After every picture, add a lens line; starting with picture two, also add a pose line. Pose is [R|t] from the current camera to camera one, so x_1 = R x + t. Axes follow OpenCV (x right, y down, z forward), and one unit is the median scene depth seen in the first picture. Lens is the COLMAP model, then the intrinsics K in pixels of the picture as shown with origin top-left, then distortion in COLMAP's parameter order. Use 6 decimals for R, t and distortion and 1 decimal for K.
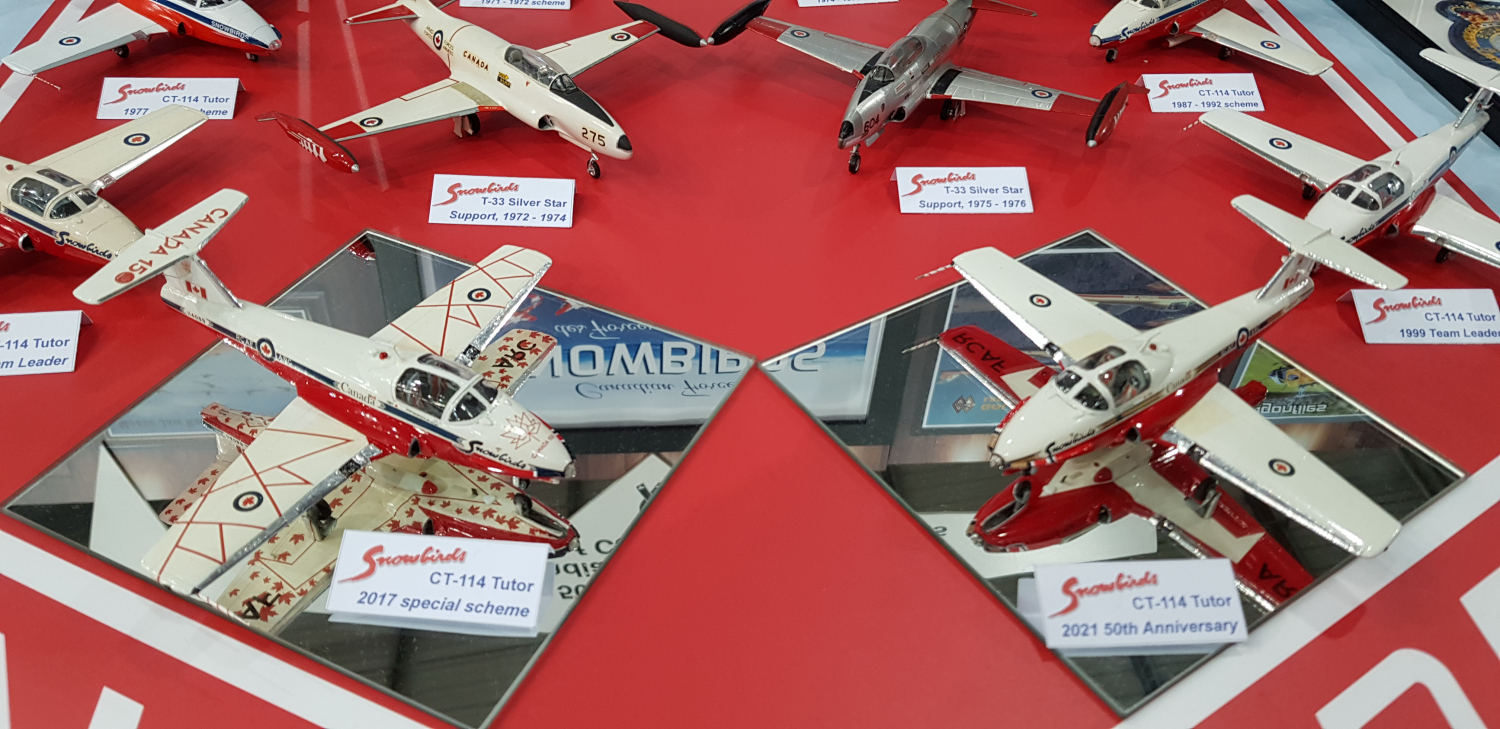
lens RADIAL K [[1084.3, 0, 726.0], [0, 1084.3, 360.1], [0, 0, 1]] dist [0.086658, -0.189679]
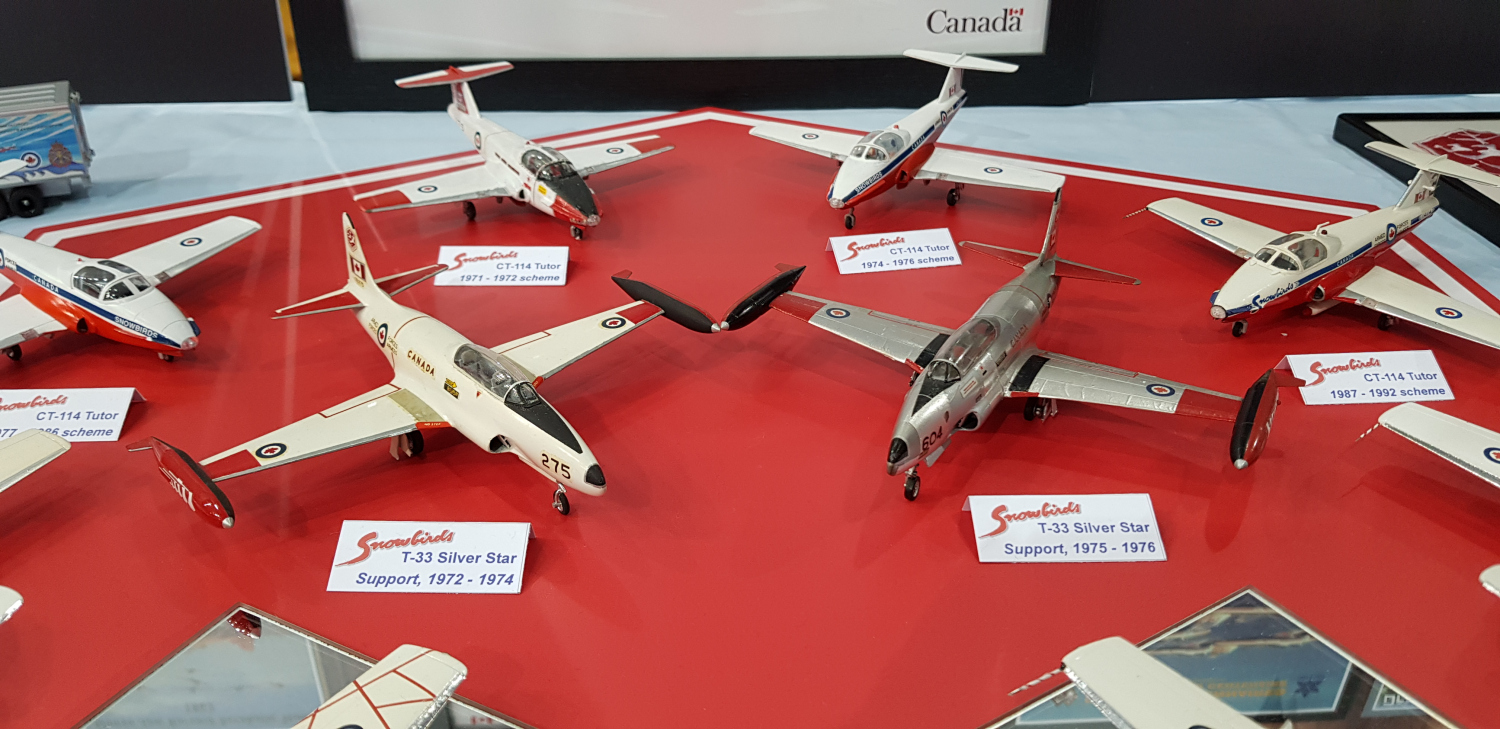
lens RADIAL K [[1084.3, 0, 726.0], [0, 1084.3, 360.1], [0, 0, 1]] dist [0.086658, -0.189679]
pose [[0.997640, -0.017227, -0.066473, 0.042189], [0.003836, 0.980489, -0.196535, -0.120722], [0.068562, 0.195816, 0.978241, 0.246746]]
